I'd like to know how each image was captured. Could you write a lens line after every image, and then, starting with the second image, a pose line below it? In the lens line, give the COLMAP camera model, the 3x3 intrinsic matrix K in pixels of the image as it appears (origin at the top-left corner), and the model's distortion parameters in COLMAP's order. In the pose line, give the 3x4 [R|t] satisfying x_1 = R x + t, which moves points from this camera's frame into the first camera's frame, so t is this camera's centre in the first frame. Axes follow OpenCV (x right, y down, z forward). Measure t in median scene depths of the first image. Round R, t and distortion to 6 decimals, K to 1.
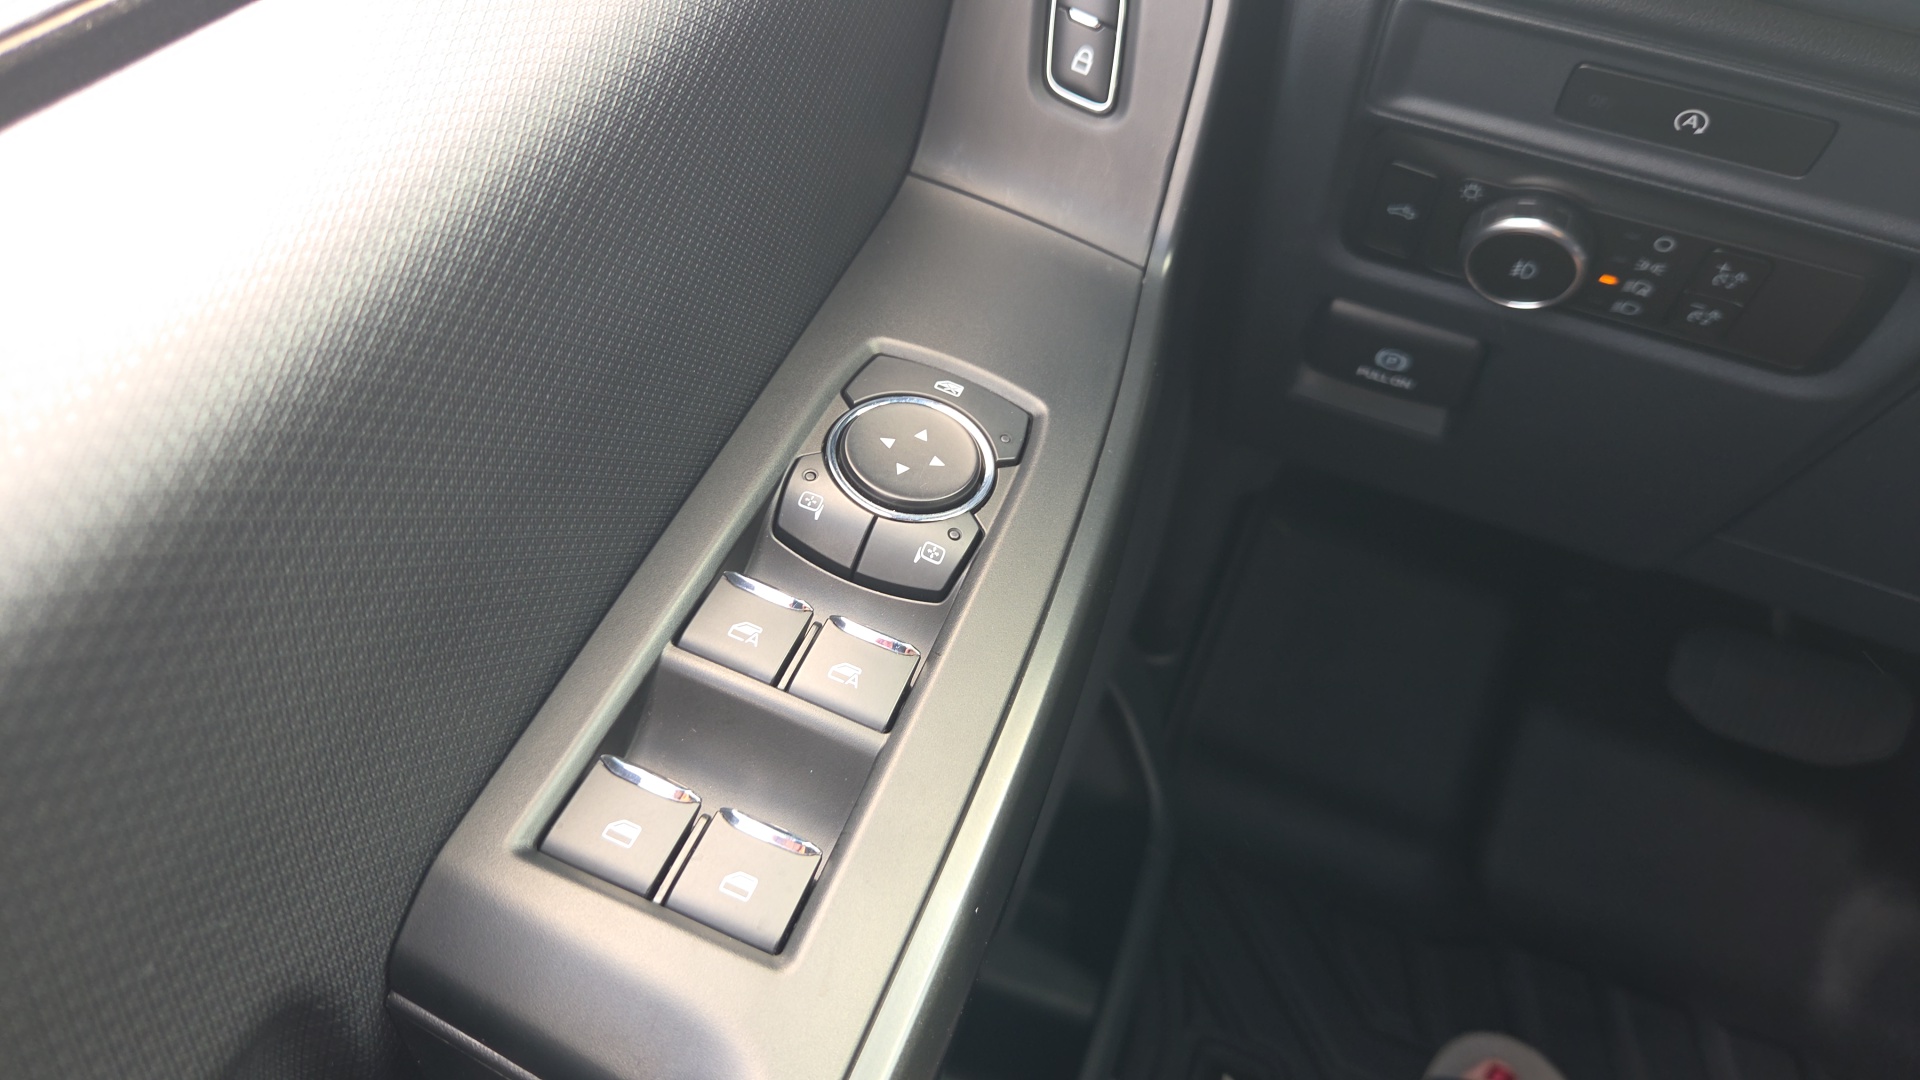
lens RADIAL K [[1281.8, 0, 960.4], [0, 1281.8, 522.8], [0, 0, 1]] dist [0.067622, -0.058009]
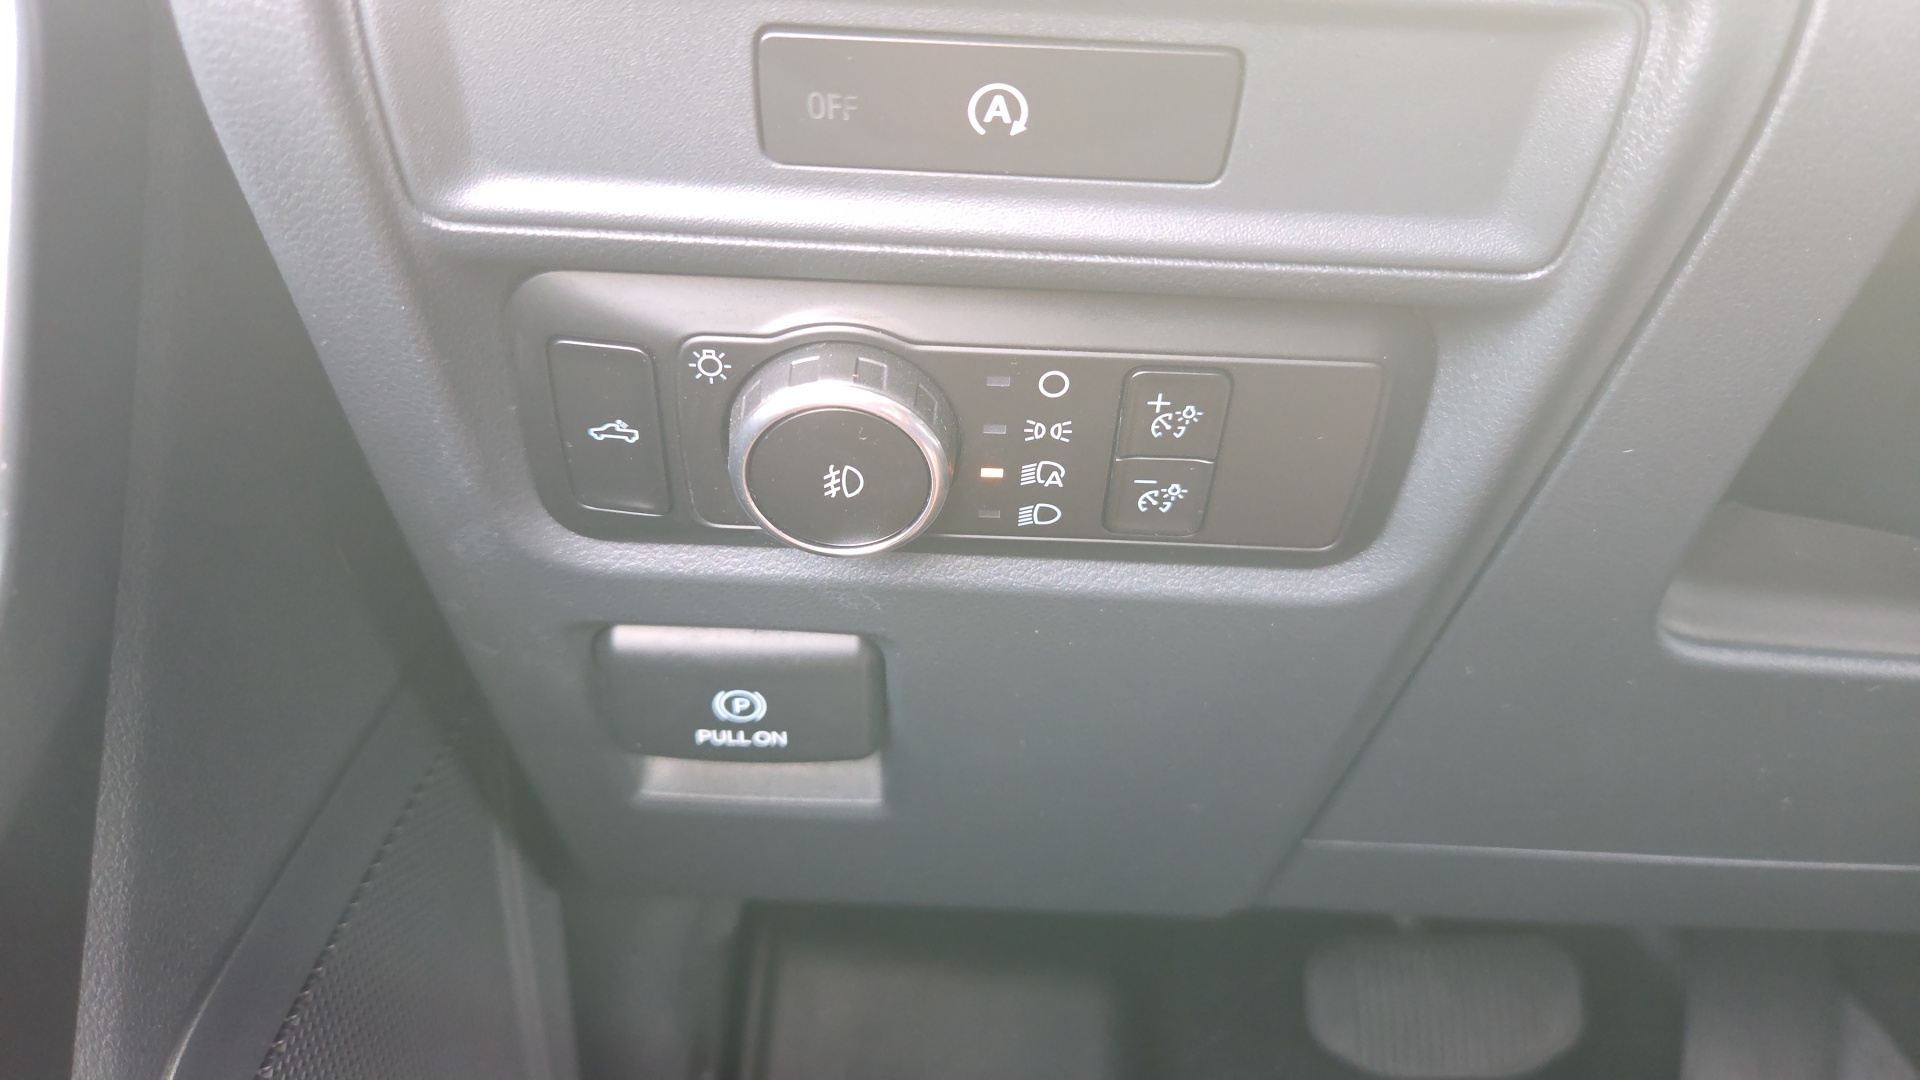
lens RADIAL K [[1281.8, 0, 960.4], [0, 1281.8, 522.8], [0, 0, 1]] dist [0.067622, -0.058009]
pose [[0.917361, -0.198223, 0.345191, 0.293409], [0.294883, 0.920926, -0.254831, -0.031192], [-0.267382, 0.335563, 0.903274, 0.518281]]
